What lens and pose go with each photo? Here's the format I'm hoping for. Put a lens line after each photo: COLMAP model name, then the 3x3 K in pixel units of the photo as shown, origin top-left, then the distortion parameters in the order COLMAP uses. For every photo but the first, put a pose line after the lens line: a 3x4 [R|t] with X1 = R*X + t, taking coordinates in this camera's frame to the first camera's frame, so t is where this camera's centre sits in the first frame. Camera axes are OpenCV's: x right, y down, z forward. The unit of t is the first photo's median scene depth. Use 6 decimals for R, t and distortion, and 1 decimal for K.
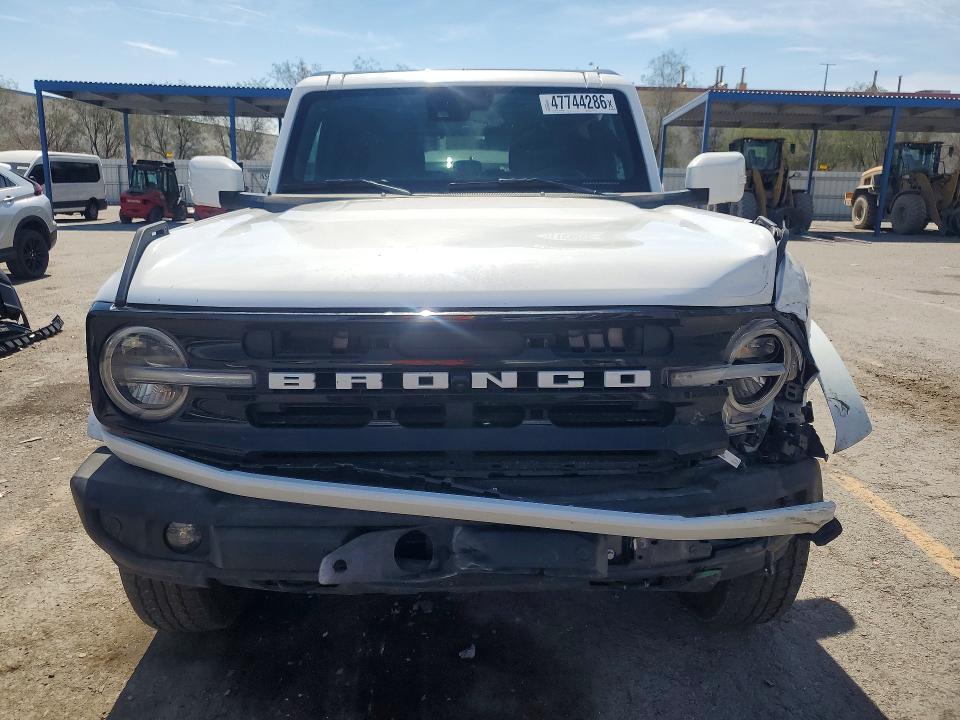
lens RADIAL K [[753.8, 0, 480.0], [0, 753.8, 360.0], [0, 0, 1]] dist [0.007448, 0.007992]
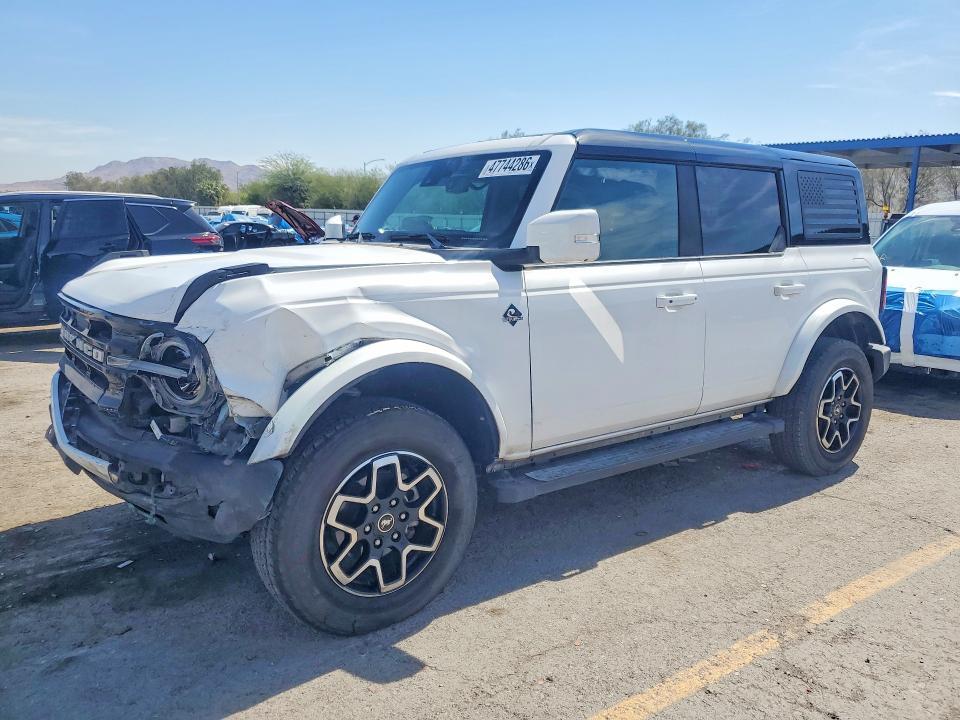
lens RADIAL K [[753.8, 0, 480.0], [0, 753.8, 360.0], [0, 0, 1]] dist [0.007448, 0.007992]
pose [[0.598683, 0.150816, -0.786659, 0.931506], [-0.203045, 0.978610, 0.033090, -0.087610], [0.774823, 0.139917, 0.616500, 0.312494]]
